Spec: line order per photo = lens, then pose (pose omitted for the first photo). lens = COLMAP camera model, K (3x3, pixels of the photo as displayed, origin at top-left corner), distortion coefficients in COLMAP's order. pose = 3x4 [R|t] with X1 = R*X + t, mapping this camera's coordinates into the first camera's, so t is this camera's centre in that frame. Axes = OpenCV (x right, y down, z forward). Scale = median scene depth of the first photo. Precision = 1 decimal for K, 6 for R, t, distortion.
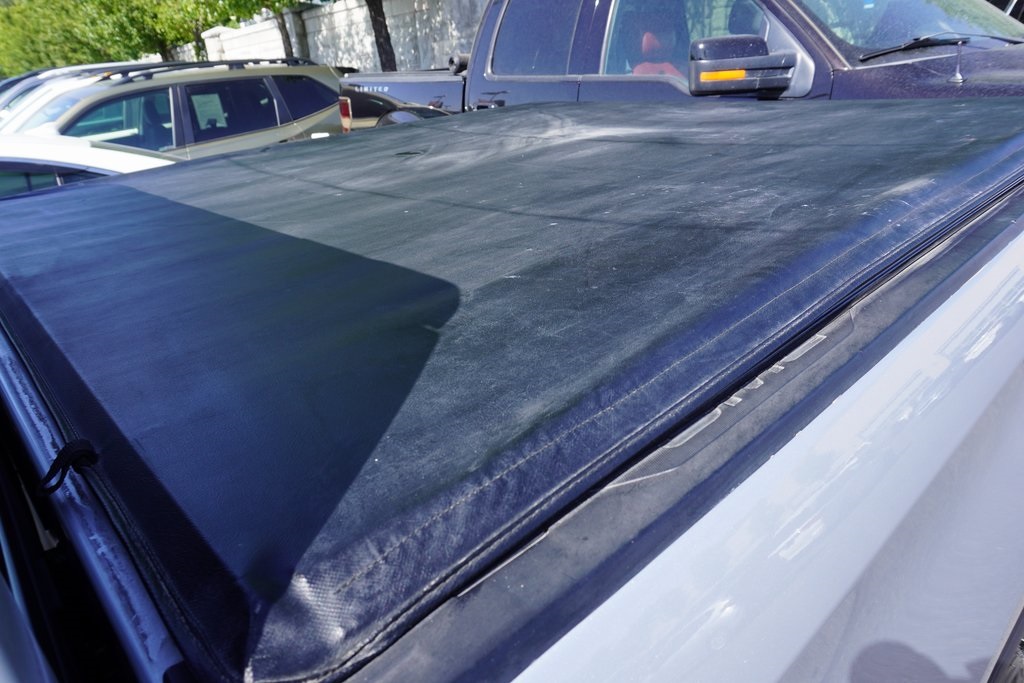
lens RADIAL K [[687.5, 0, 512.0], [0, 687.5, 341.5], [0, 0, 1]] dist [-0.029960, 0.032573]
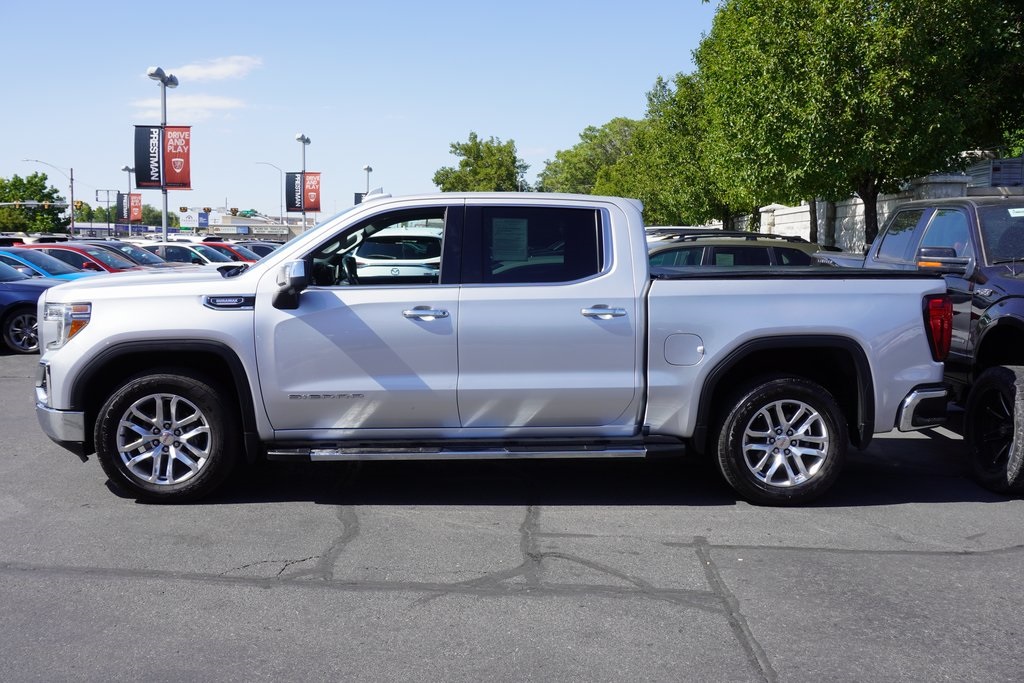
lens RADIAL K [[1024.8, 0, 513.7], [0, 1024.8, 353.1], [0, 0, 1]] dist [-0.003284, 0.147469]
pose [[0.784374, 0.159178, -0.599517, 0.260774], [-0.315957, 0.934258, -0.165326, 0.164544], [0.533787, 0.319099, 0.783101, -0.428324]]
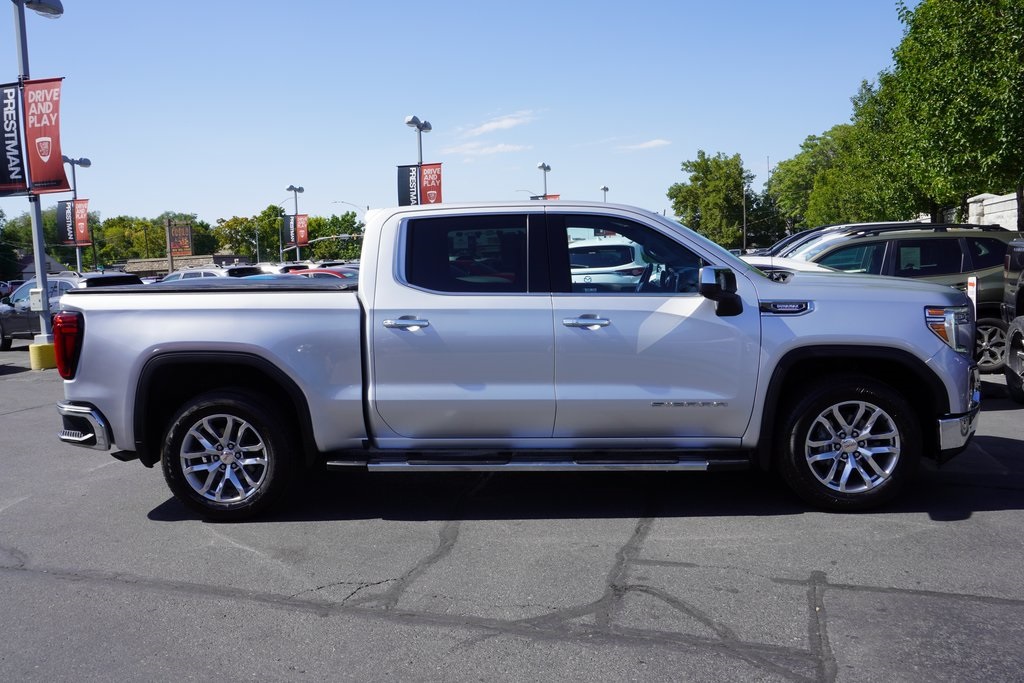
lens RADIAL K [[883.4, 0, 512.0], [0, 883.4, 341.5], [0, 0, 1]] dist [0.008137, 0.029511]
pose [[0.600503, 0.138206, -0.787588, 0.252199], [-0.328369, 0.940691, -0.085294, 0.119845], [0.729089, 0.309839, 0.610270, -0.317358]]
